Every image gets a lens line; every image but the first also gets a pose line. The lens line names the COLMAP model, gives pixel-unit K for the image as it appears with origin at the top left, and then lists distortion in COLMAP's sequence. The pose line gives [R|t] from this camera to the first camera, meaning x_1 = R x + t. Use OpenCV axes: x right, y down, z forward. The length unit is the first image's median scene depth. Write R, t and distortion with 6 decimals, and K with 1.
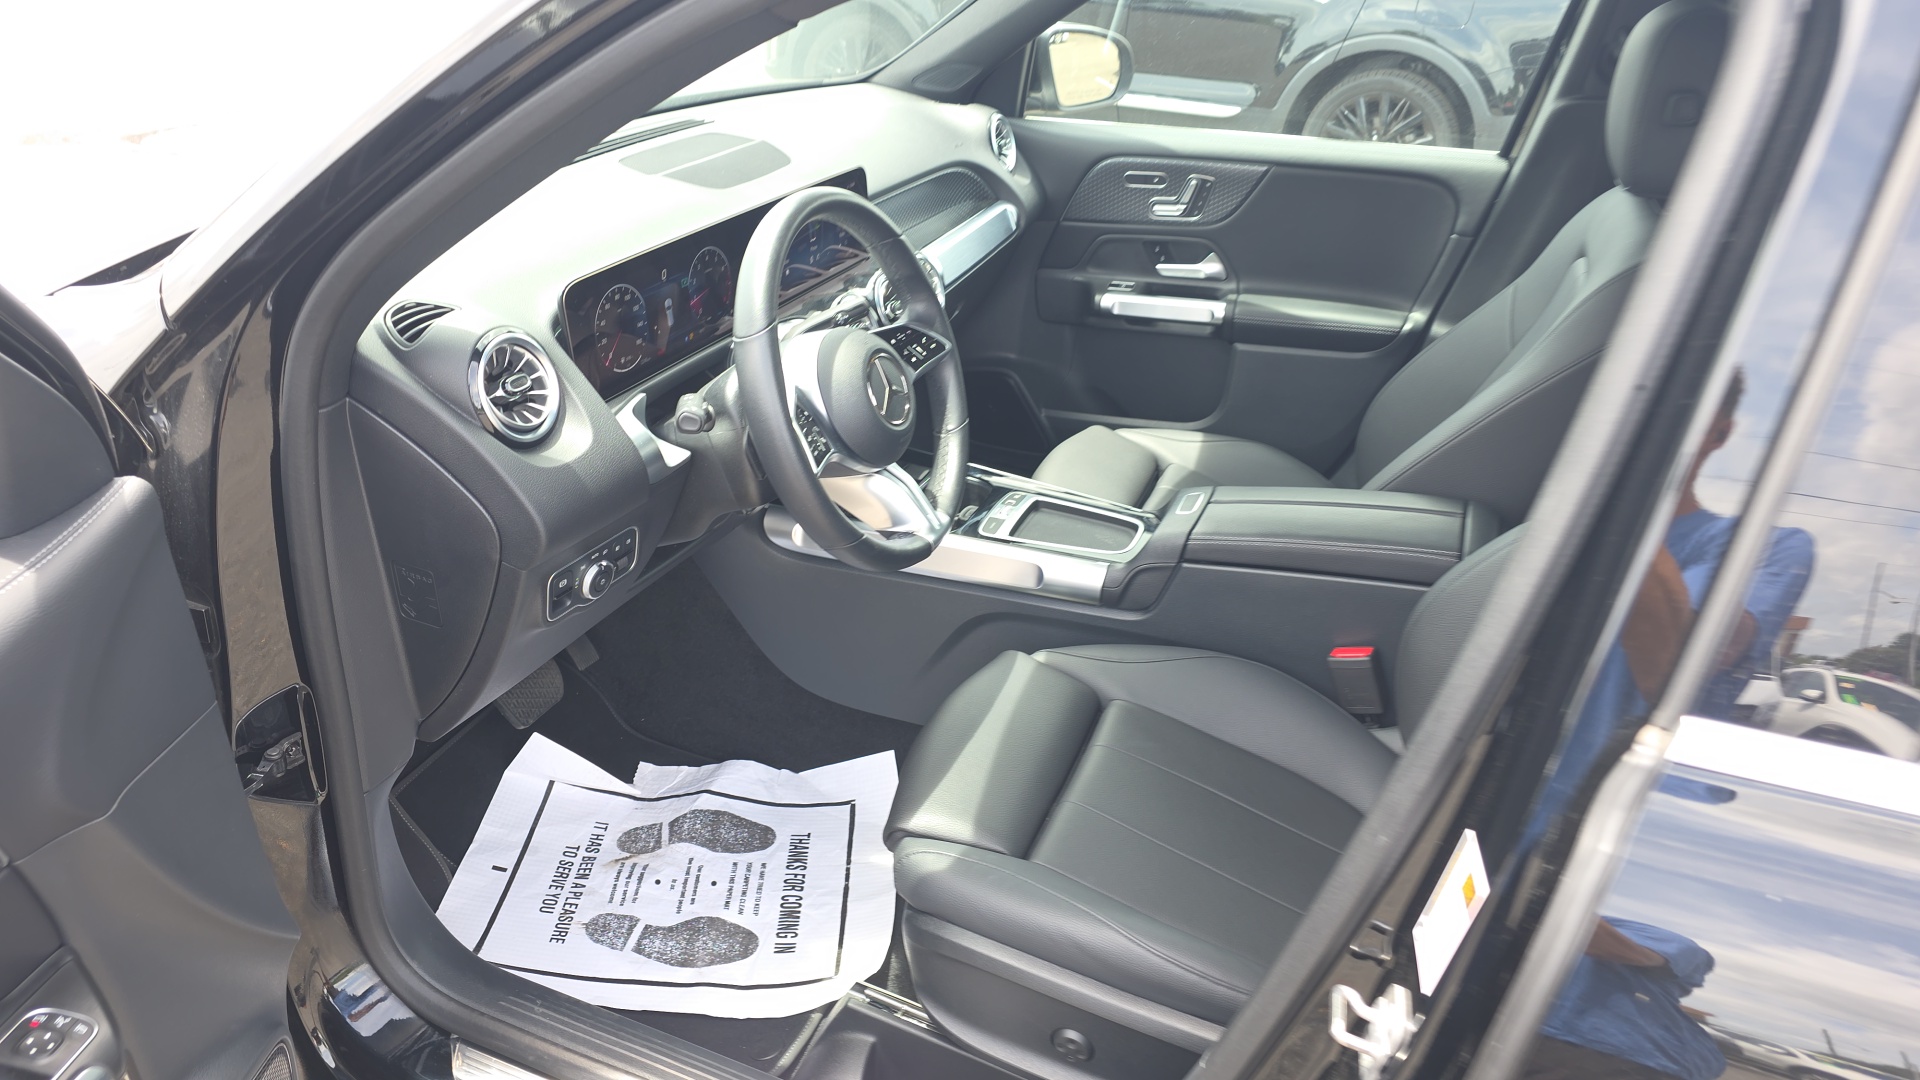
lens RADIAL K [[1268.5, 0, 915.1], [0, 1268.5, 527.2], [0, 0, 1]] dist [0.053870, -0.000261]
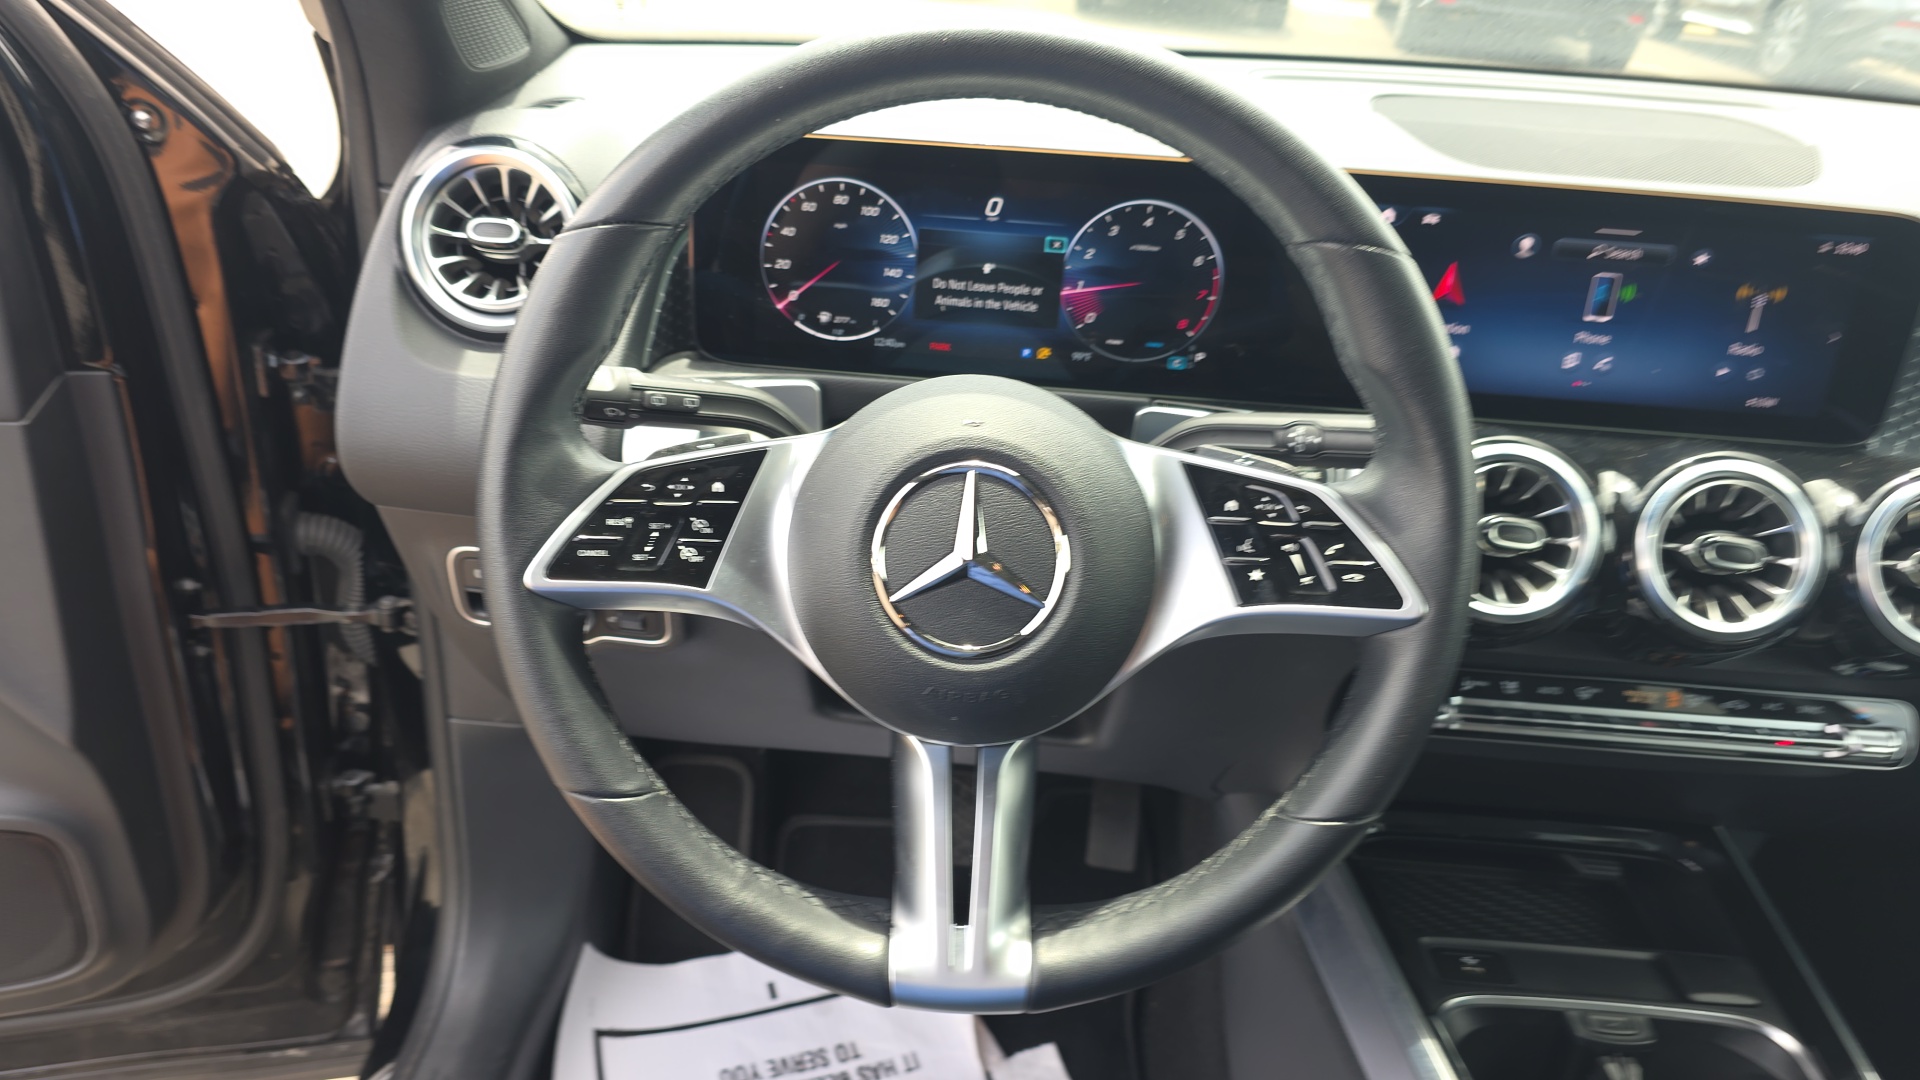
lens RADIAL K [[1294.9, 0, 926.7], [0, 1294.9, 527.5], [0, 0, 1]] dist [0.046324, -0.048081]
pose [[0.346004, 0.393515, -0.851720, 0.175503], [-0.474941, 0.856351, 0.202714, -0.110493], [0.809143, 0.334377, 0.483197, 0.469672]]
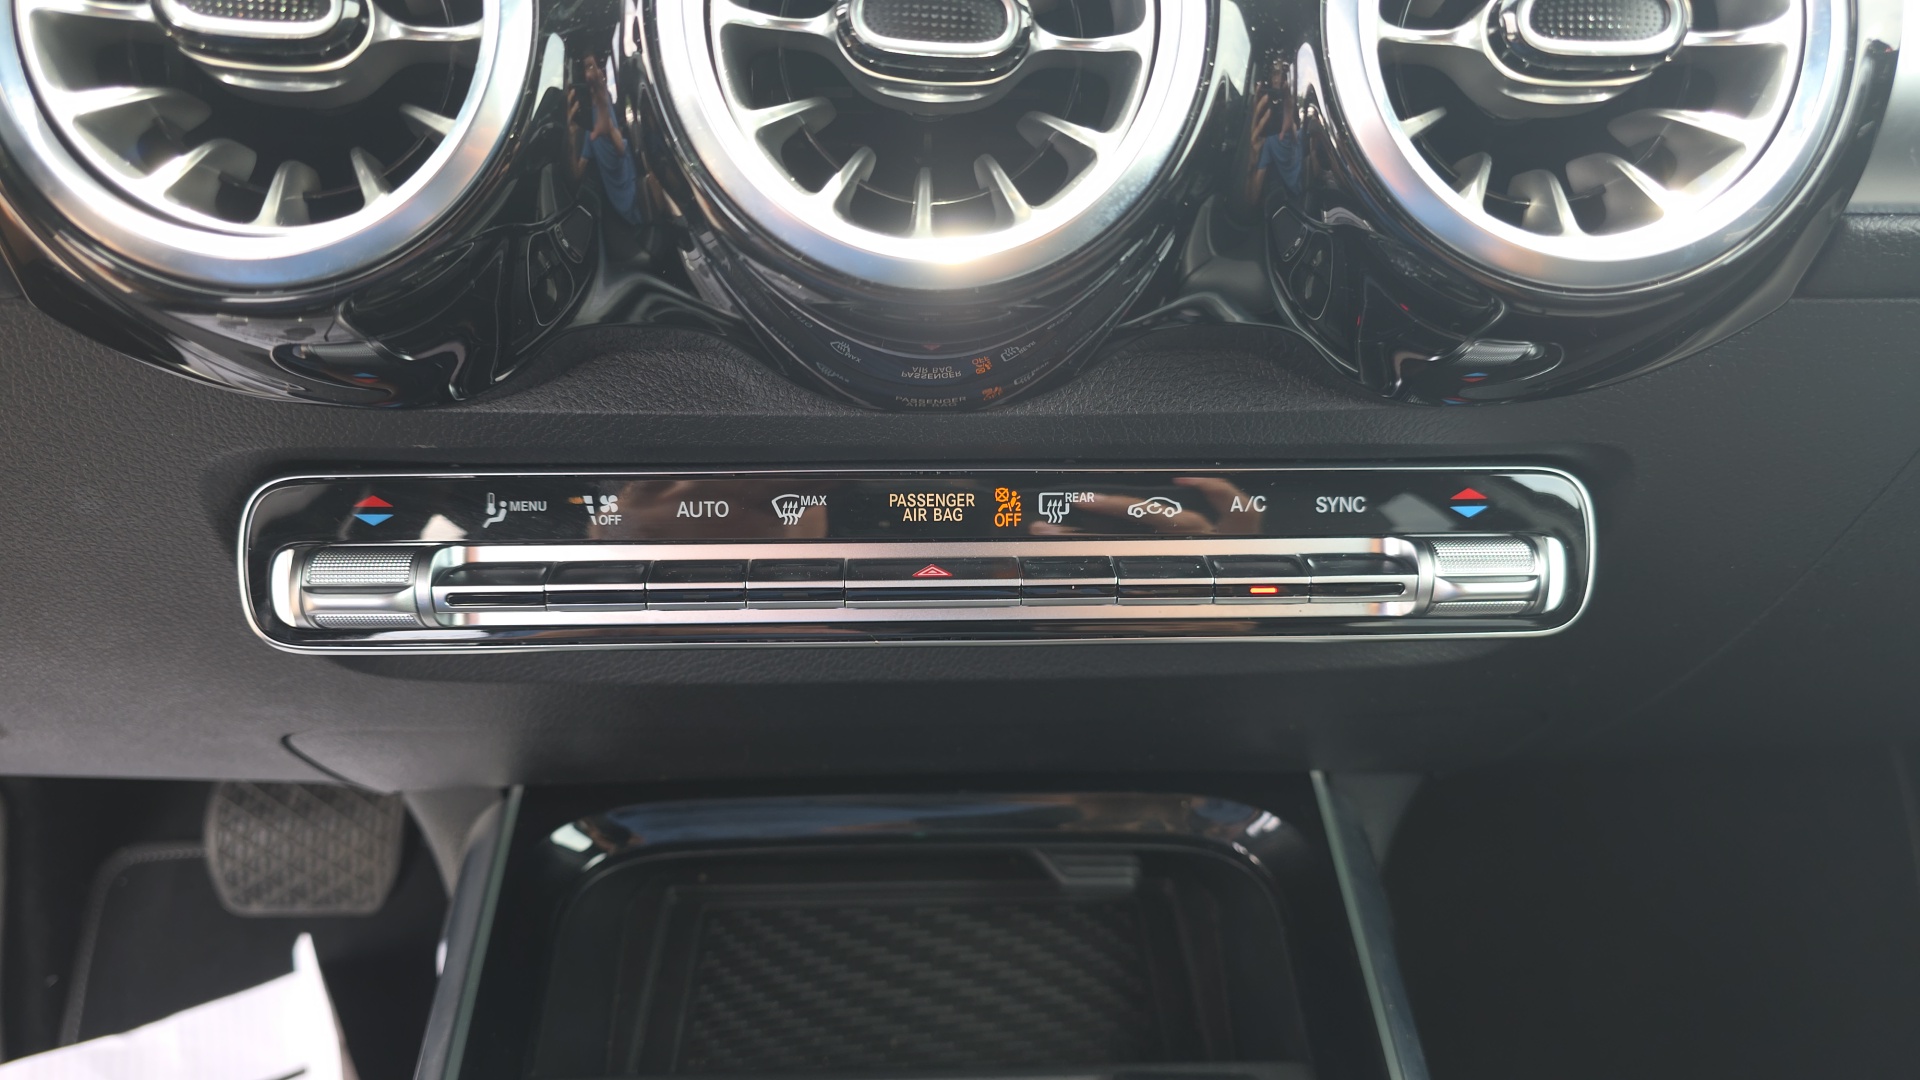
lens RADIAL K [[1320.4, 0, 965.4], [0, 1320.4, 529.9], [0, 0, 1]] dist [-0.008141, -0.001115]
pose [[0.427931, 0.402892, -0.809044, 0.083791], [-0.418497, 0.881733, 0.217733, -0.120847], [0.801084, 0.245408, 0.545930, 0.718784]]
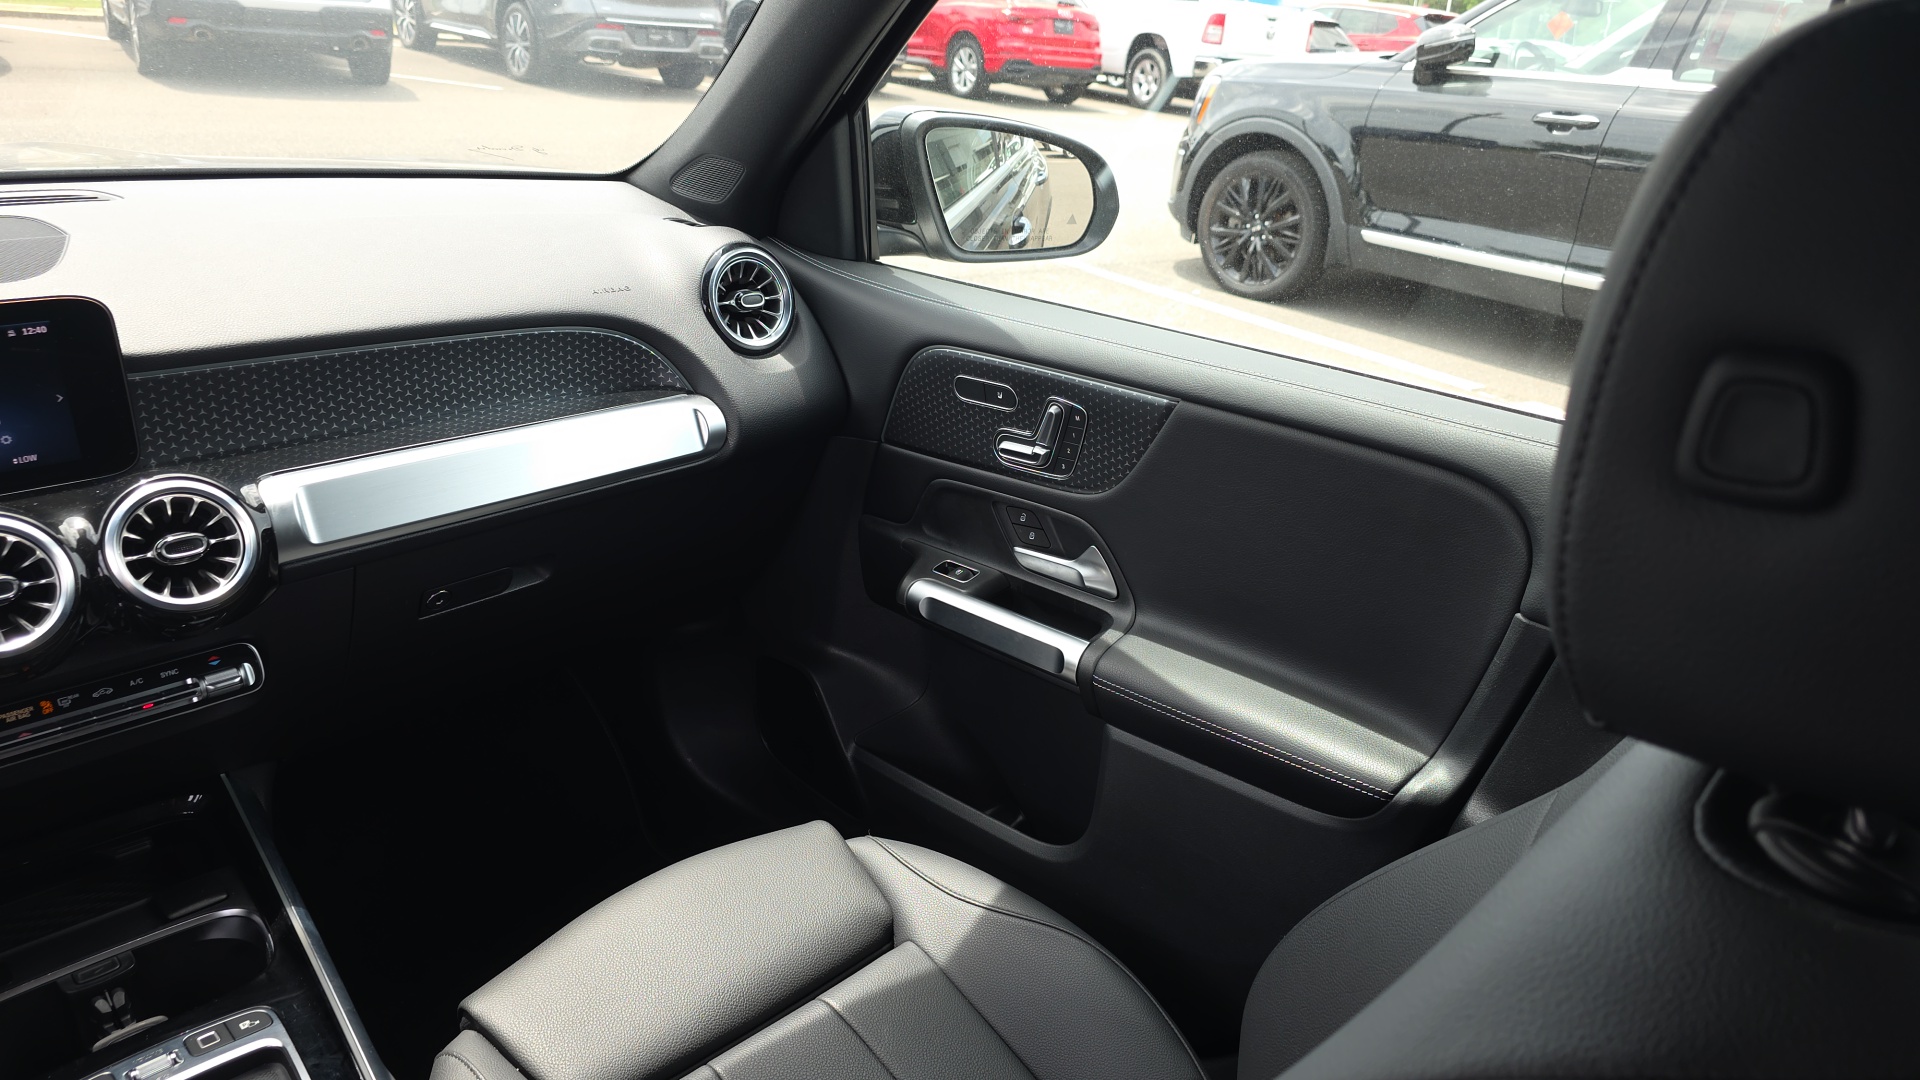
lens RADIAL K [[1294.9, 0, 979.2], [0, 1294.9, 546.6], [0, 0, 1]] dist [0.046324, -0.048081]
pose [[0.928425, 0.166929, -0.331907, 0.371264], [-0.197038, 0.978621, -0.058975, -0.177261], [0.314967, 0.120152, 0.941467, 0.497582]]
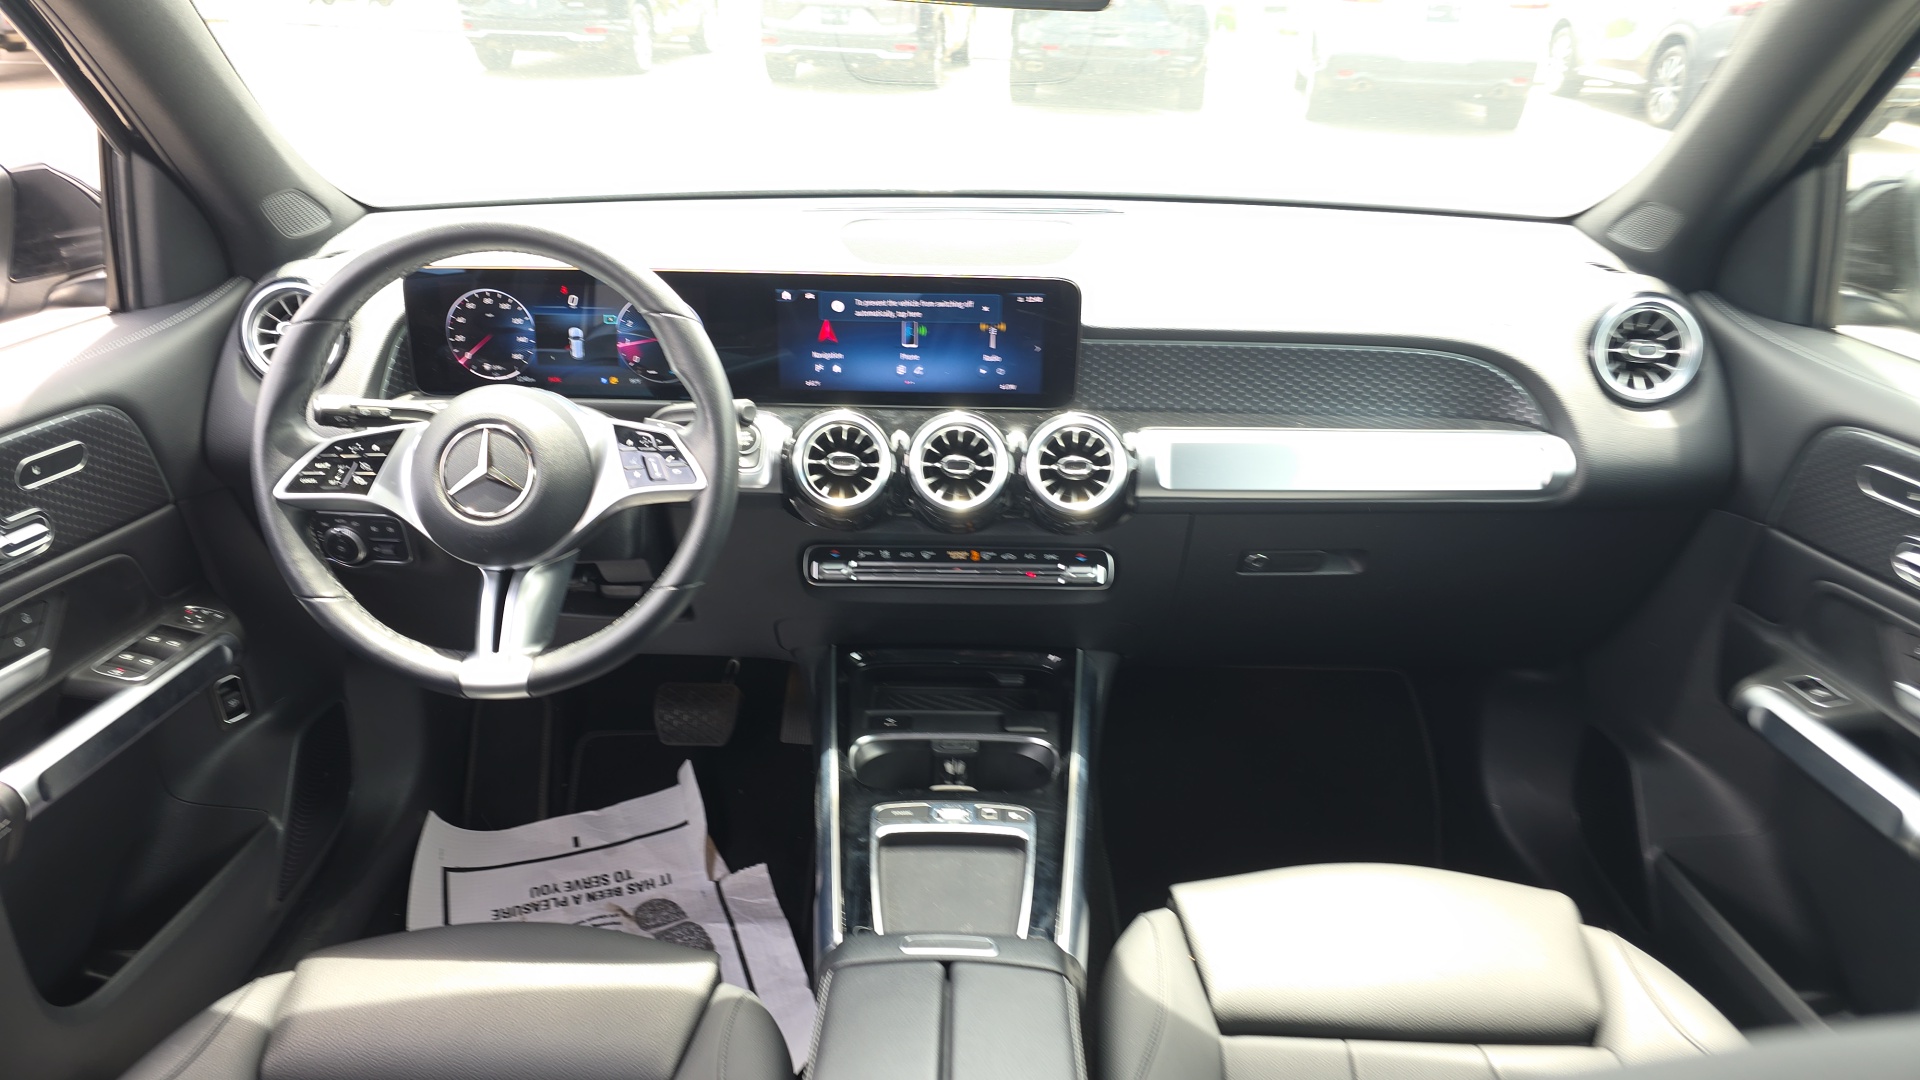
lens RADIAL K [[1288.5, 0, 936.2], [0, 1288.5, 535.4], [0, 0, 1]] dist [0.058105, -0.059246]
pose [[0.363796, 0.330864, -0.870736, 0.468000], [-0.425827, 0.890465, 0.160449, -0.188722], [0.828447, 0.312413, 0.464838, 0.510113]]
